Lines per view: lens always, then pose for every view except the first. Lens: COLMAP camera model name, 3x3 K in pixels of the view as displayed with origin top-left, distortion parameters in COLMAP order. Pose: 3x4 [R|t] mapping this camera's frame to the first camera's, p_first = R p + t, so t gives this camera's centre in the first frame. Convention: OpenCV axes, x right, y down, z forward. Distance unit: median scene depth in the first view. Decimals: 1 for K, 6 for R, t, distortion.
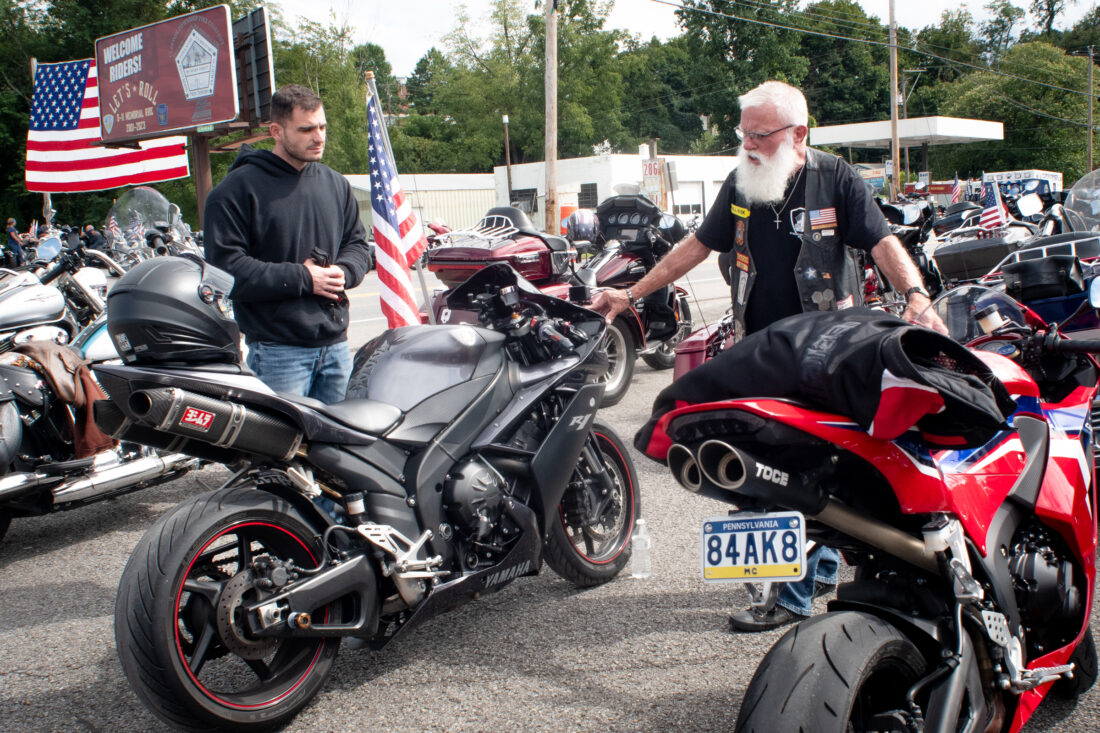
lens RADIAL K [[1218.0, 0, 610.5], [0, 1218.0, 394.3], [0, 0, 1]] dist [-0.107436, 0.005907]
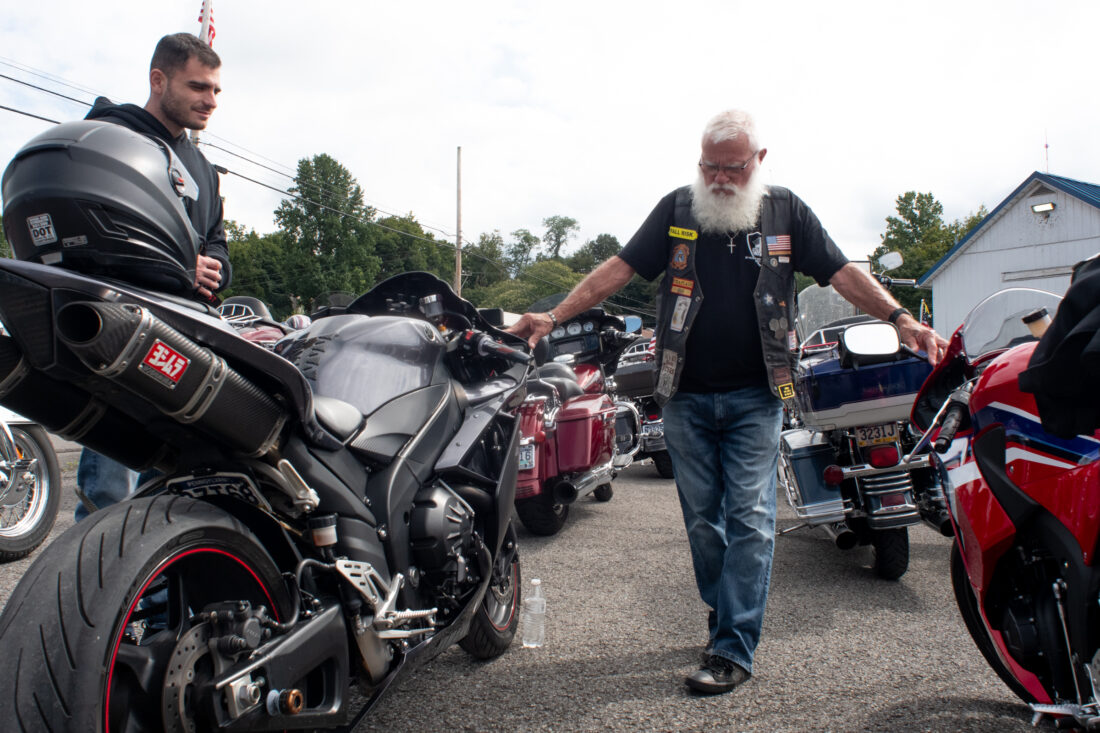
lens RADIAL K [[955.7, 0, 550.0], [0, 955.7, 366.5], [0, 0, 1]] dist [-0.108456, 0.074330]
pose [[0.930119, 0.062674, 0.361870, -0.263303], [0.001596, 0.984632, -0.174635, 0.082931], [-0.367254, 0.163009, 0.915725, 0.387730]]
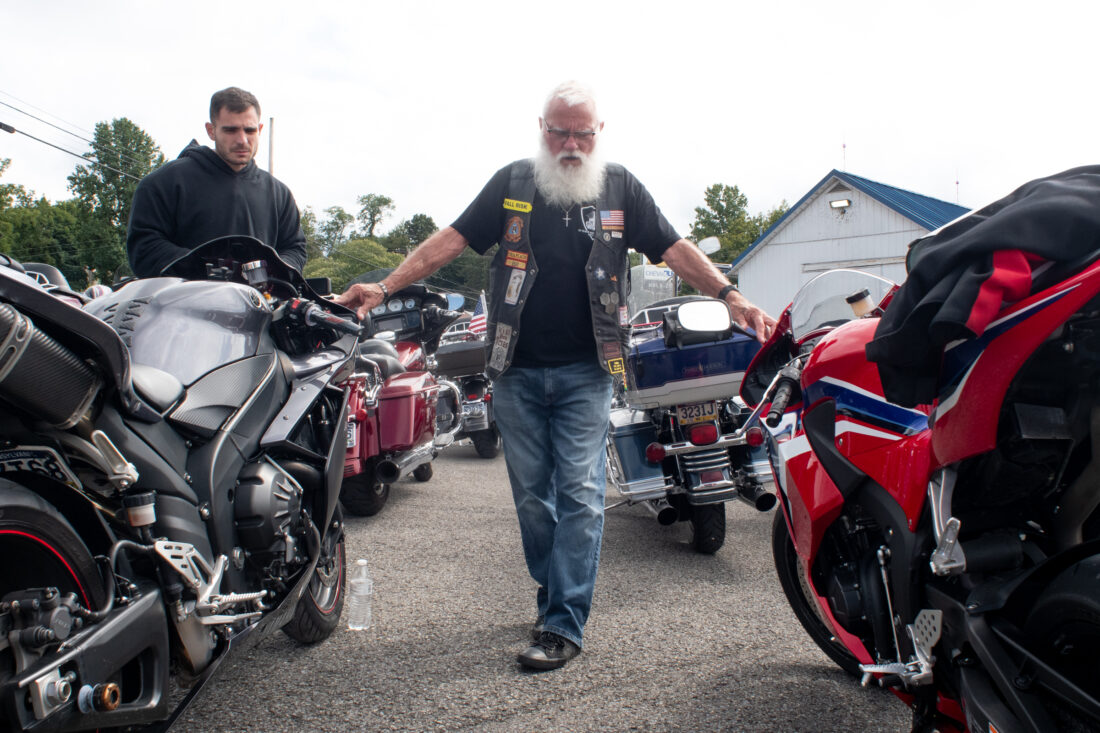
lens RADIAL K [[955.7, 0, 550.0], [0, 955.7, 366.5], [0, 0, 1]] dist [-0.108456, 0.074330]
pose [[0.841144, 0.065188, 0.536869, -0.269248], [0.021813, 0.987812, -0.154118, 0.086520], [-0.540372, 0.141346, 0.829470, 0.409911]]
